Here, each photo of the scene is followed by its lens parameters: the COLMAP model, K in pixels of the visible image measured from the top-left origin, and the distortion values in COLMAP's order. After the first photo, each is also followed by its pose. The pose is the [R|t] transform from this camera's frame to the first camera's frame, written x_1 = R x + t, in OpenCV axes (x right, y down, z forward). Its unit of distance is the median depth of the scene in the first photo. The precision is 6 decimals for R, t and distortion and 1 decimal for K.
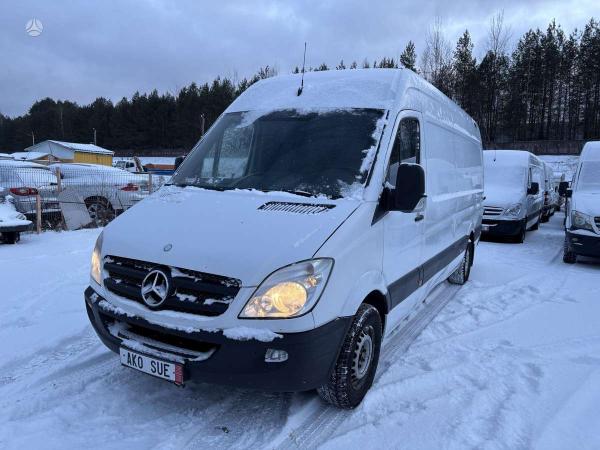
lens RADIAL K [[440.4, 0, 302.4], [0, 440.4, 226.4], [0, 0, 1]] dist [0.066988, -0.077873]
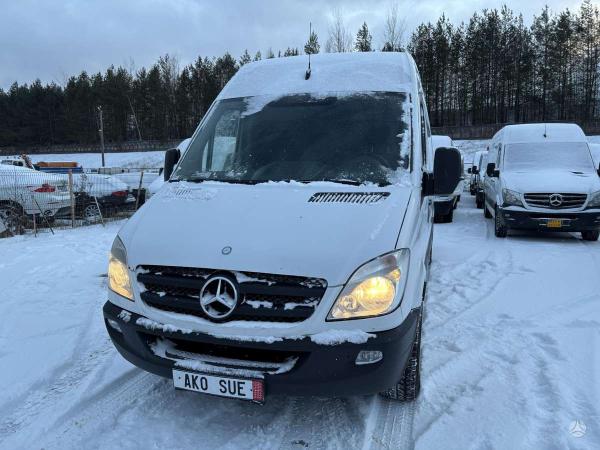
lens RADIAL K [[440.4, 0, 302.4], [0, 440.4, 226.4], [0, 0, 1]] dist [0.066988, -0.077873]
pose [[0.977354, -0.067712, 0.200486, -0.272457], [0.063731, 0.997622, 0.026251, -0.010807], [-0.201787, -0.012879, 0.979345, 0.090678]]
